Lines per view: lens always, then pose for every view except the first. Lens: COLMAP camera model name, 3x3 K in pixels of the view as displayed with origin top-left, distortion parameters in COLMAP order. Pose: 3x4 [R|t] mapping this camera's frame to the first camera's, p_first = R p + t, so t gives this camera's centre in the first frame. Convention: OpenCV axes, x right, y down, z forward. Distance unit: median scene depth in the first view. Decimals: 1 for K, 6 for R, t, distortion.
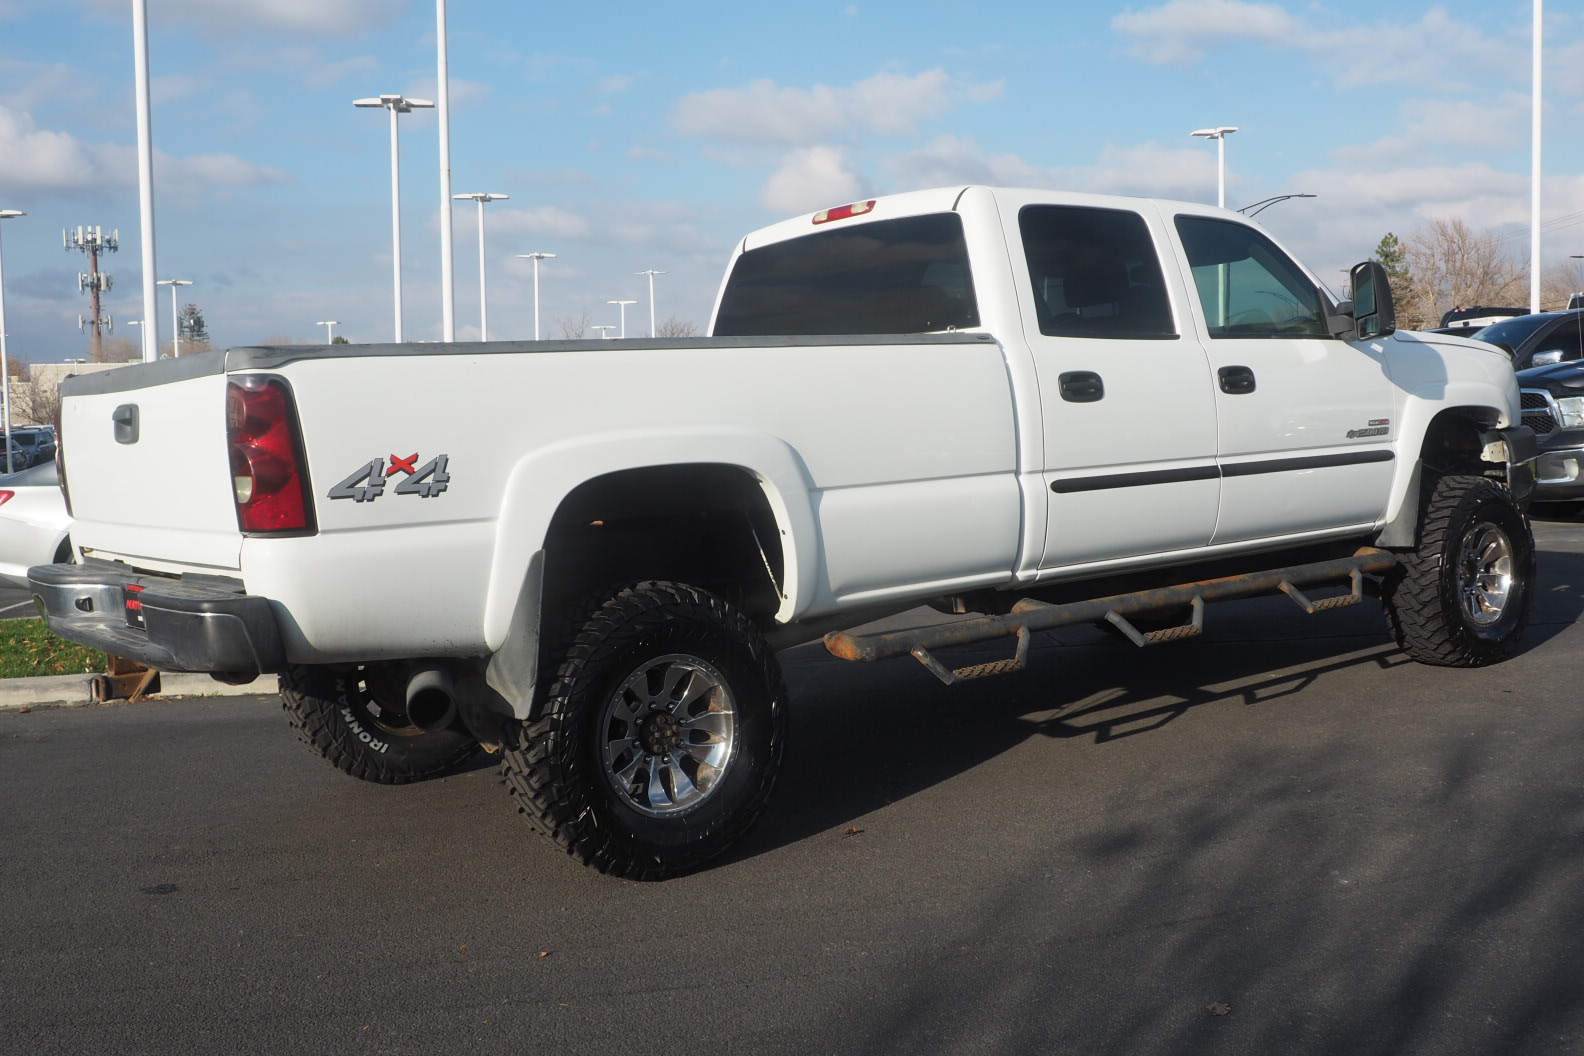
lens RADIAL K [[1628.2, 0, 832.3], [0, 1628.2, 513.3], [0, 0, 1]] dist [-0.005370, 0.000000]
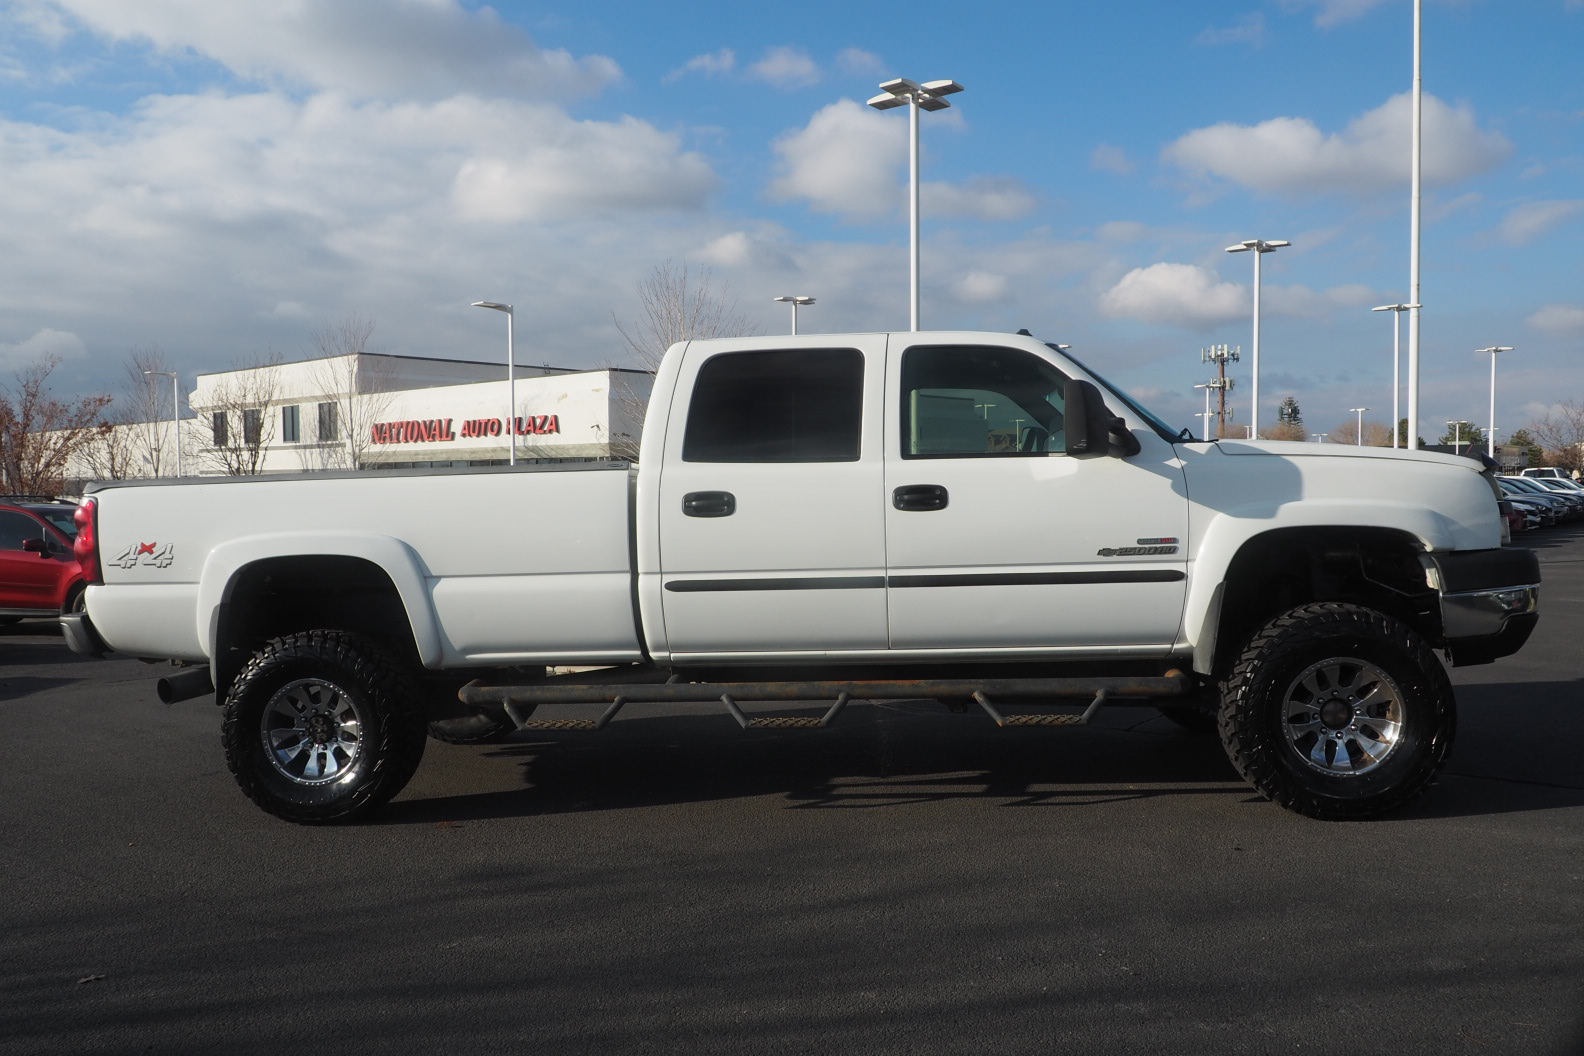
lens RADIAL K [[1203.6, 0, 805.8], [0, 1203.6, 512.7], [0, 0, 1]] dist [-0.007287, -0.003681]
pose [[0.704583, 0.028452, -0.709051, 0.703572], [-0.050543, 0.998670, -0.010151, -0.055850], [0.707820, 0.042990, 0.705084, 0.357411]]
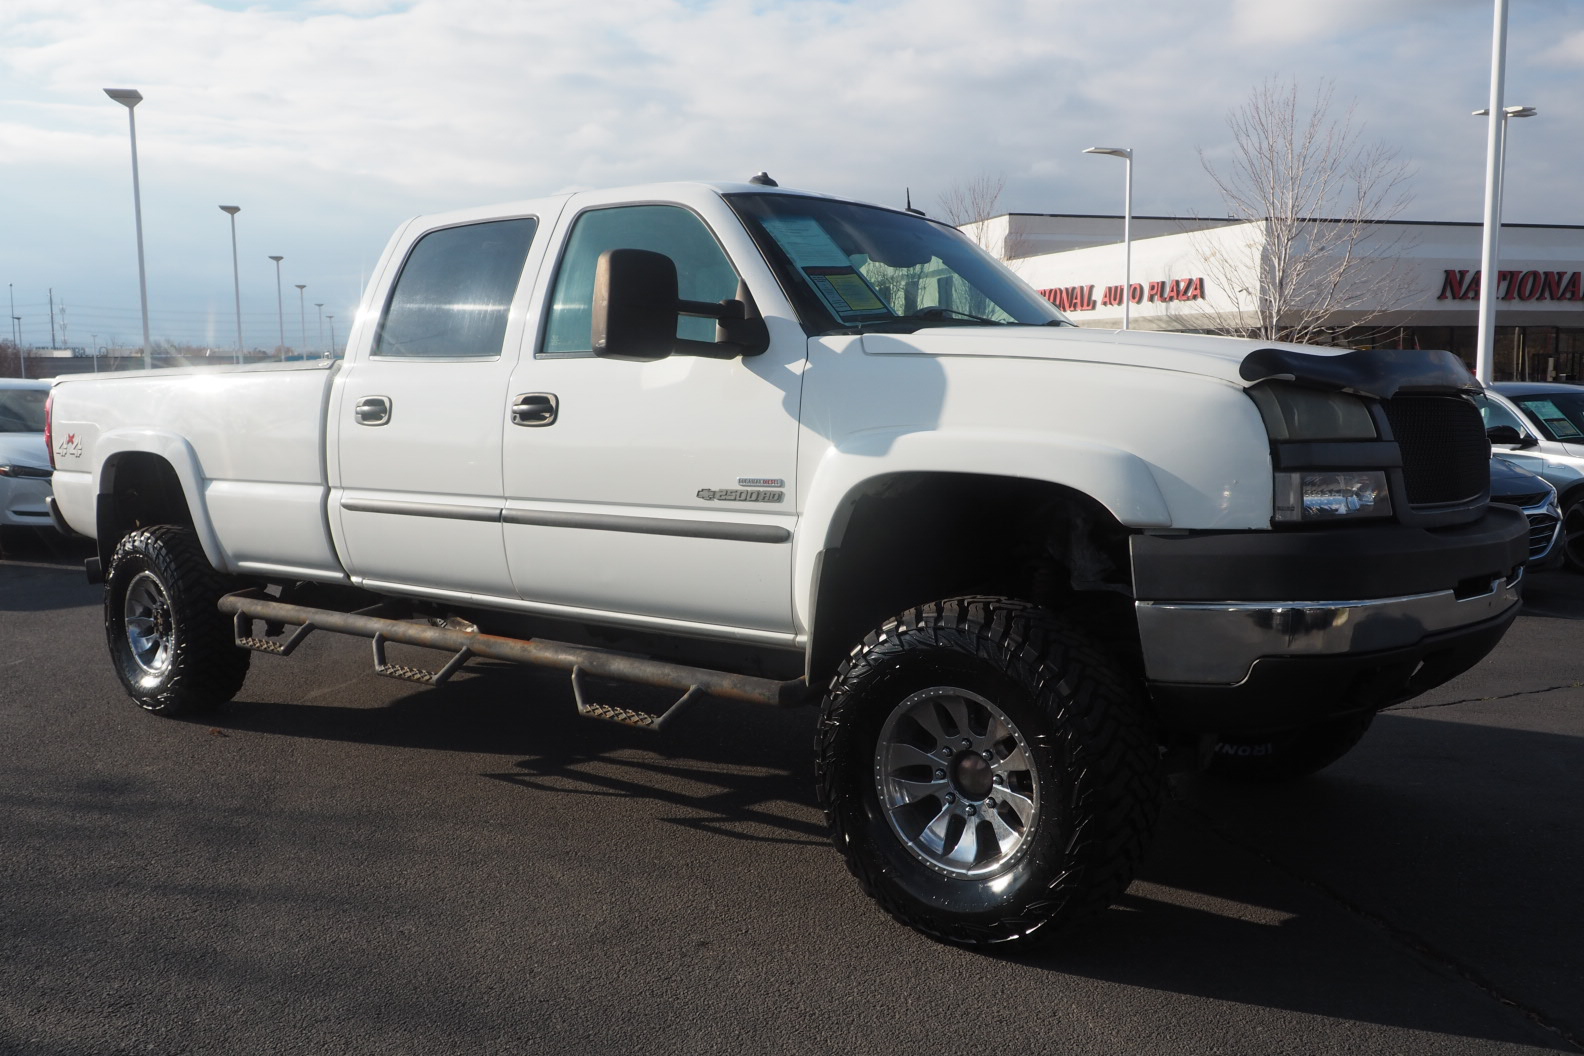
lens RADIAL K [[1366.0, 0, 791.7], [0, 1366.0, 518.2], [0, 0, 1]] dist [-0.017853, -0.001306]
pose [[0.197721, 0.128091, -0.971854, 0.886369], [-0.063346, 0.991023, 0.117730, -0.108769], [0.978210, 0.038285, 0.204060, 0.915230]]
